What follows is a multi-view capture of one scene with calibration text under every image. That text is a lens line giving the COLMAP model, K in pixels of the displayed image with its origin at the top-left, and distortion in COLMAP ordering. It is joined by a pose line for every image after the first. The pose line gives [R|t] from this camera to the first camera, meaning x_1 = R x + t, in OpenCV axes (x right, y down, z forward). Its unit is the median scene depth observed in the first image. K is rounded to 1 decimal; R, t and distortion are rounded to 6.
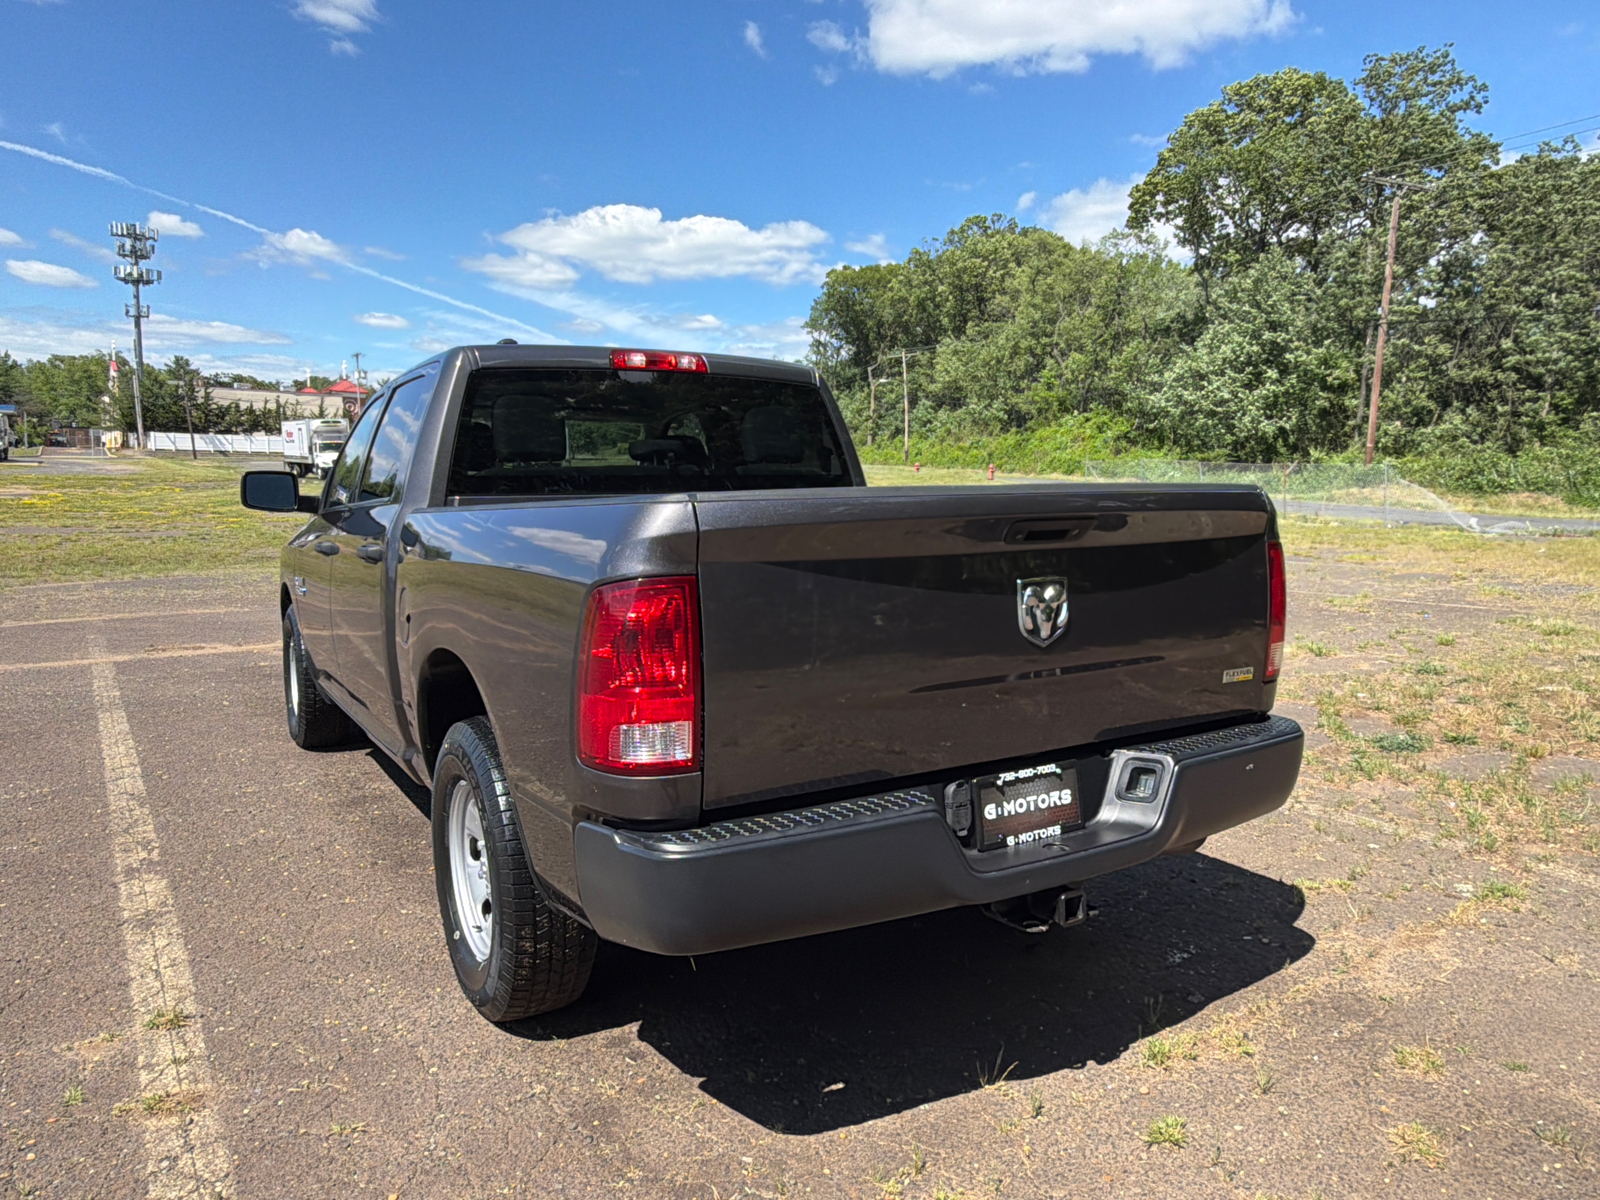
lens RADIAL K [[1110.2, 0, 795.5], [0, 1110.2, 598.5], [0, 0, 1]] dist [-0.005039, 0.008107]
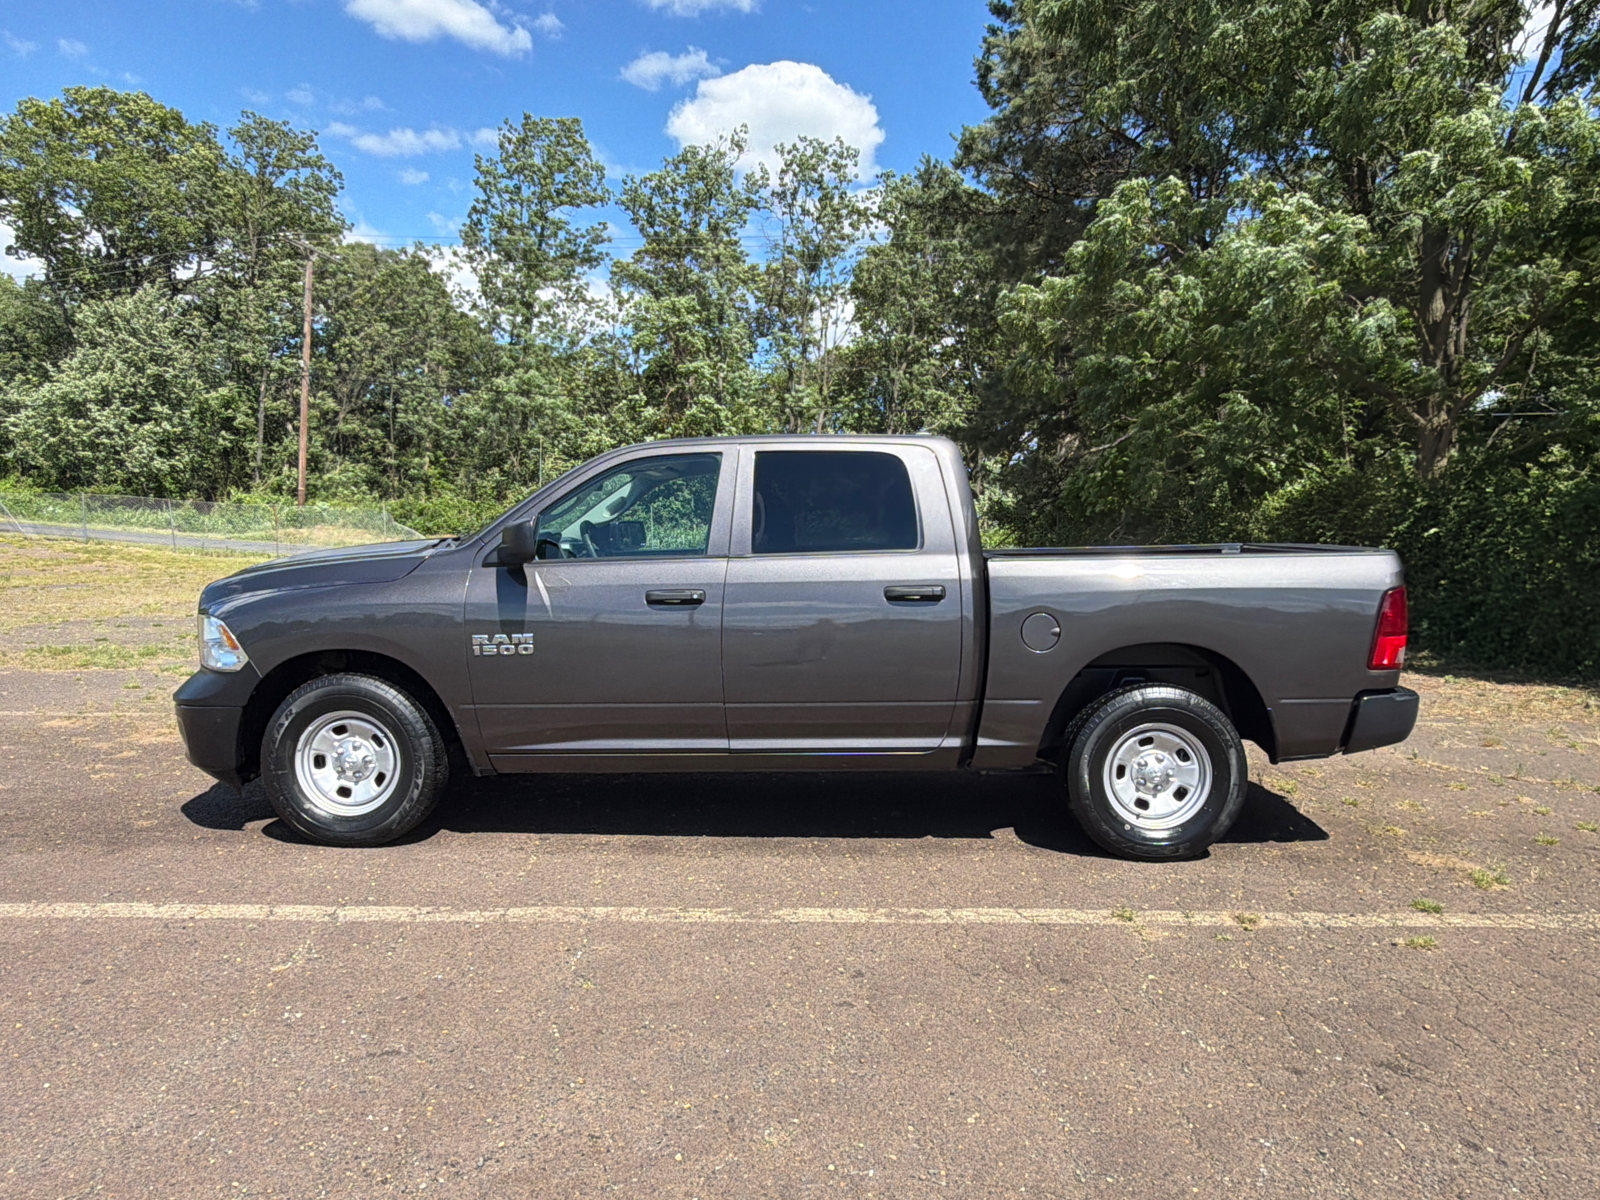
lens RADIAL K [[1106.4, 0, 795.4], [0, 1106.4, 606.0], [0, 0, 1]] dist [0.002516, -0.000981]
pose [[0.524857, -0.046164, 0.849938, -0.109857], [0.069112, 0.997543, 0.011503, -0.003404], [-0.848380, 0.052704, 0.526758, 0.032624]]
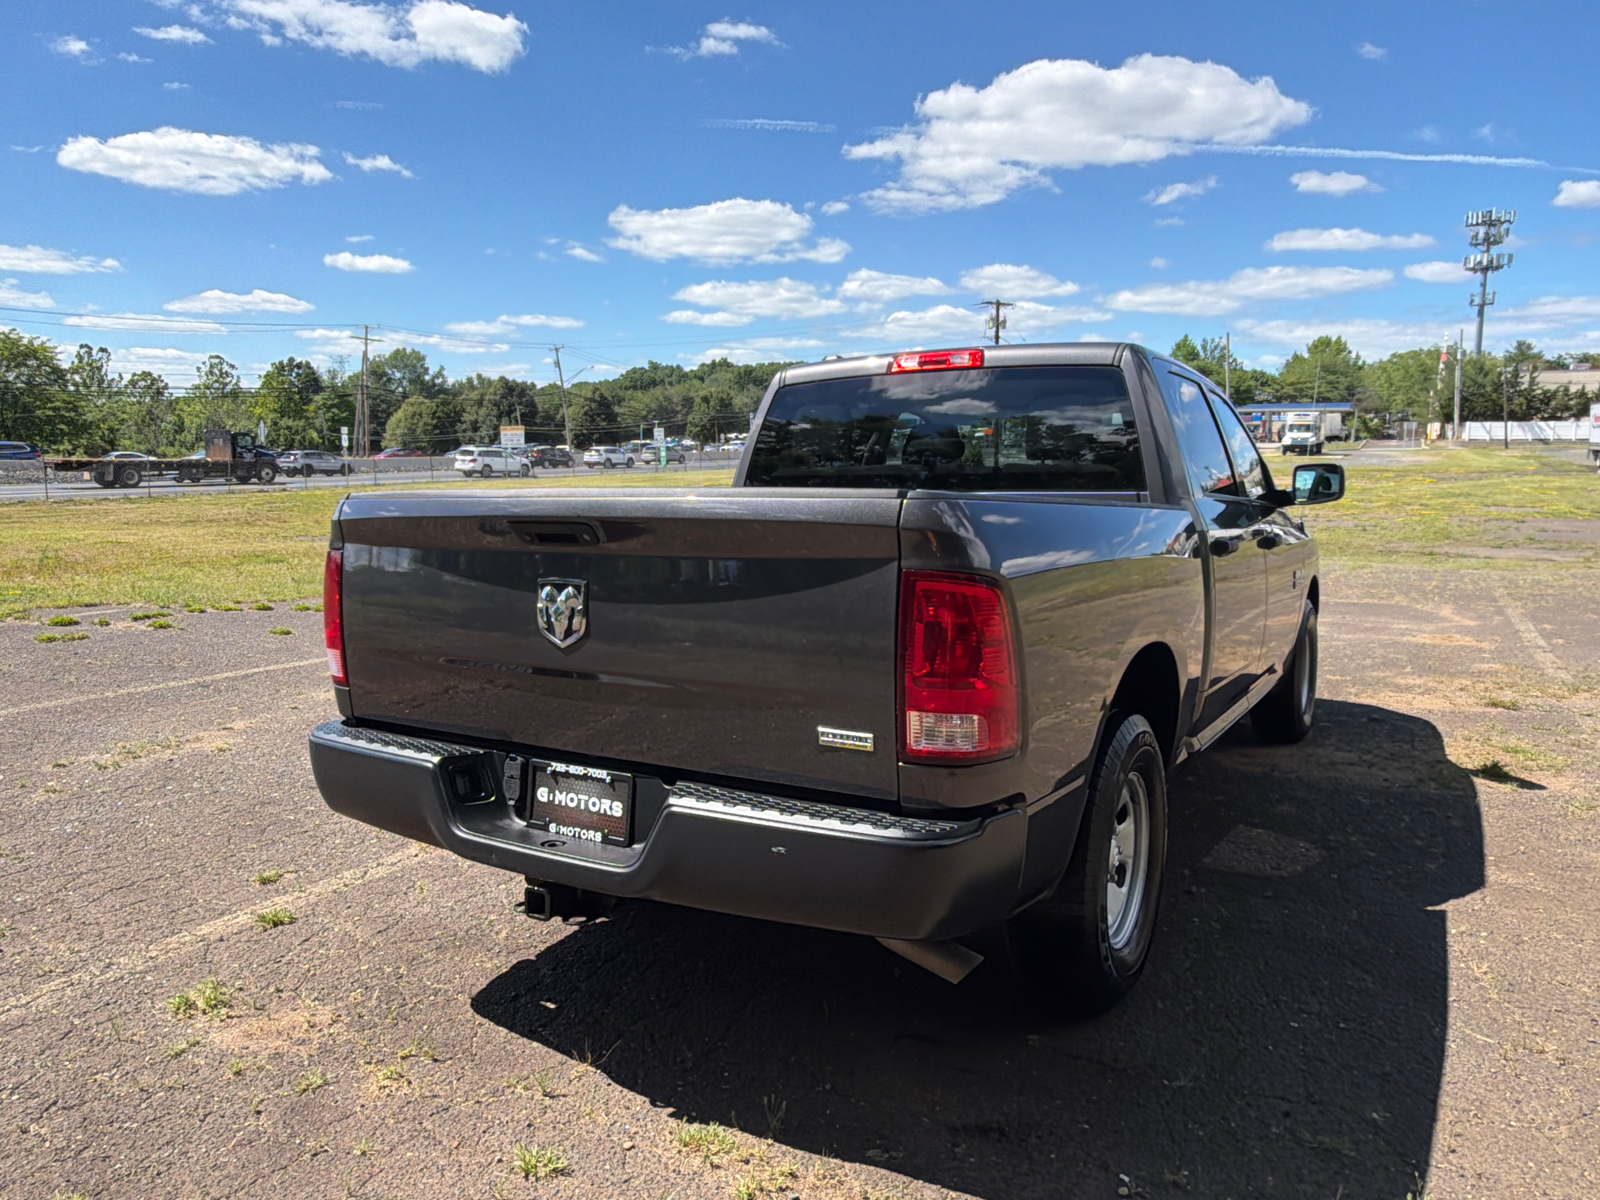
lens RADIAL K [[1112.2, 0, 800.0], [0, 1112.2, 600.0], [0, 0, 1]] dist [0.001365, -0.001555]
pose [[0.464465, 0.096975, -0.880266, 0.056705], [-0.088529, 0.994092, 0.062803, -0.003876], [0.881155, 0.048759, 0.470306, 0.032898]]
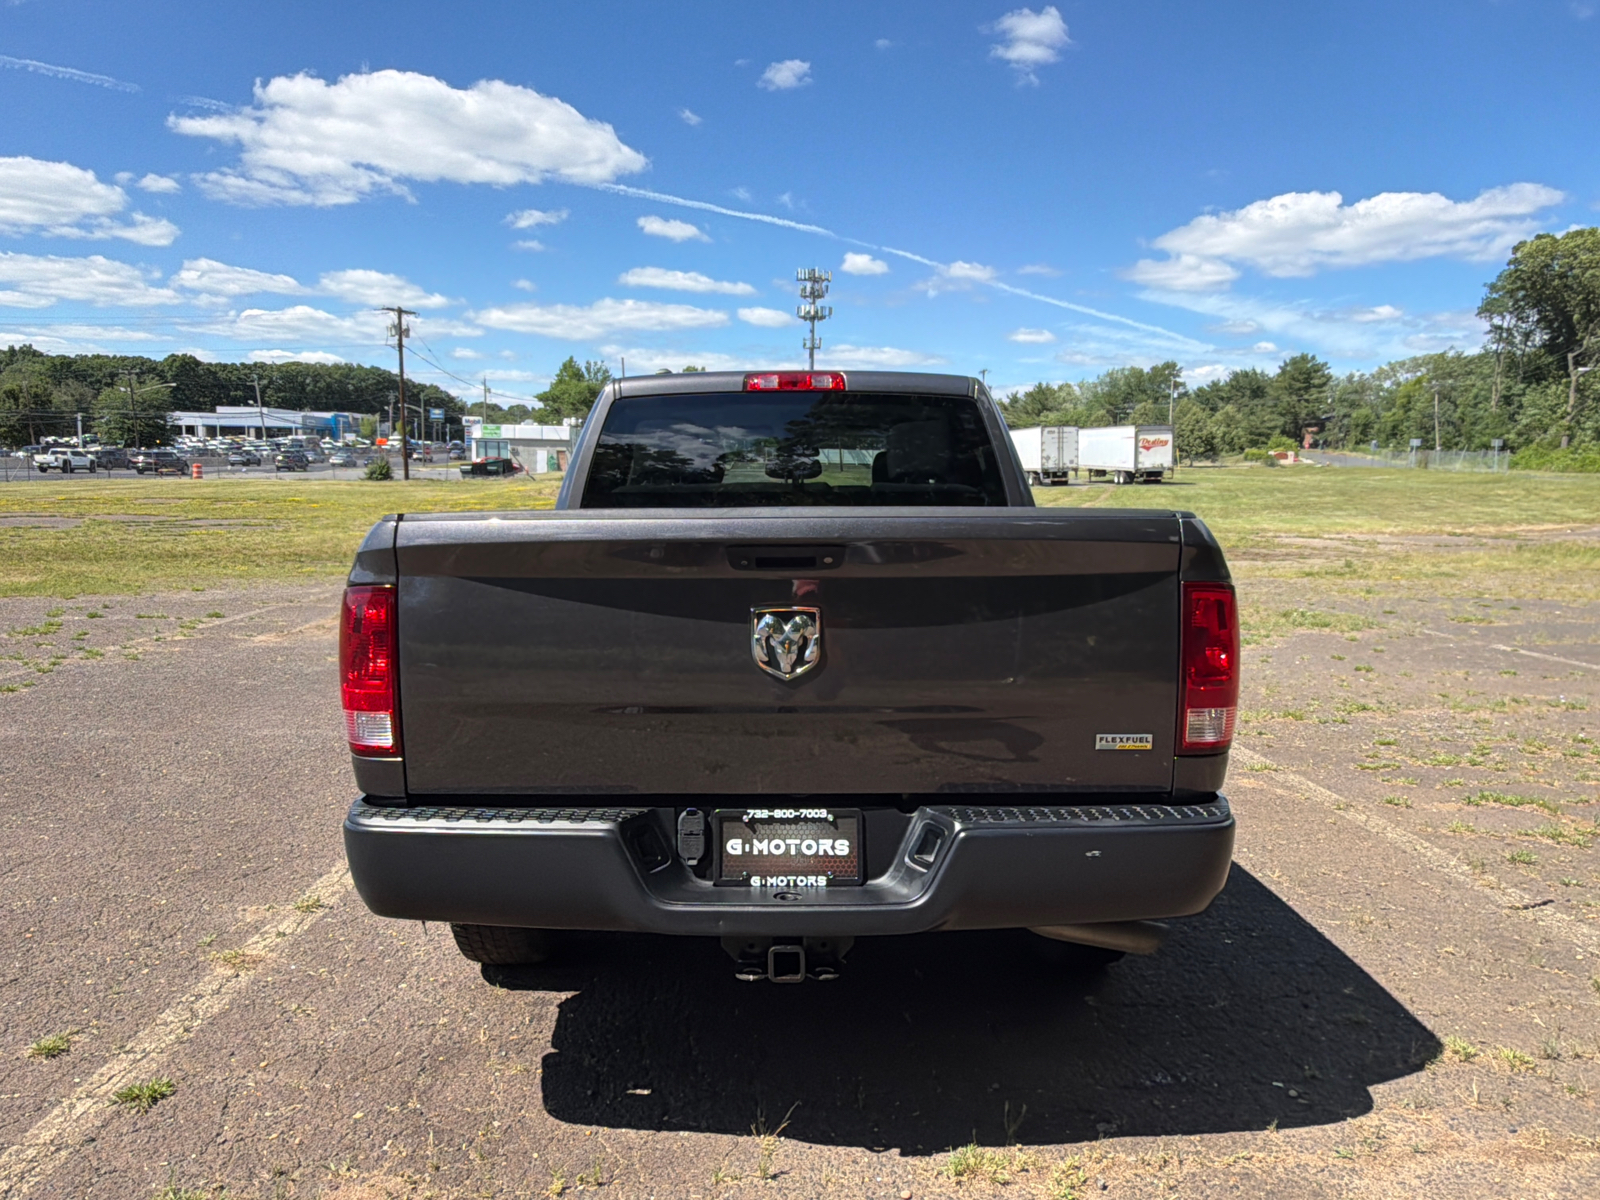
lens RADIAL K [[1110.2, 0, 795.5], [0, 1110.2, 598.5], [0, 0, 1]] dist [-0.005039, 0.008107]
pose [[0.851929, 0.054230, -0.520842, 0.033150], [-0.058530, 0.998252, 0.008201, -0.001583], [0.520377, 0.023498, 0.853613, 0.009334]]
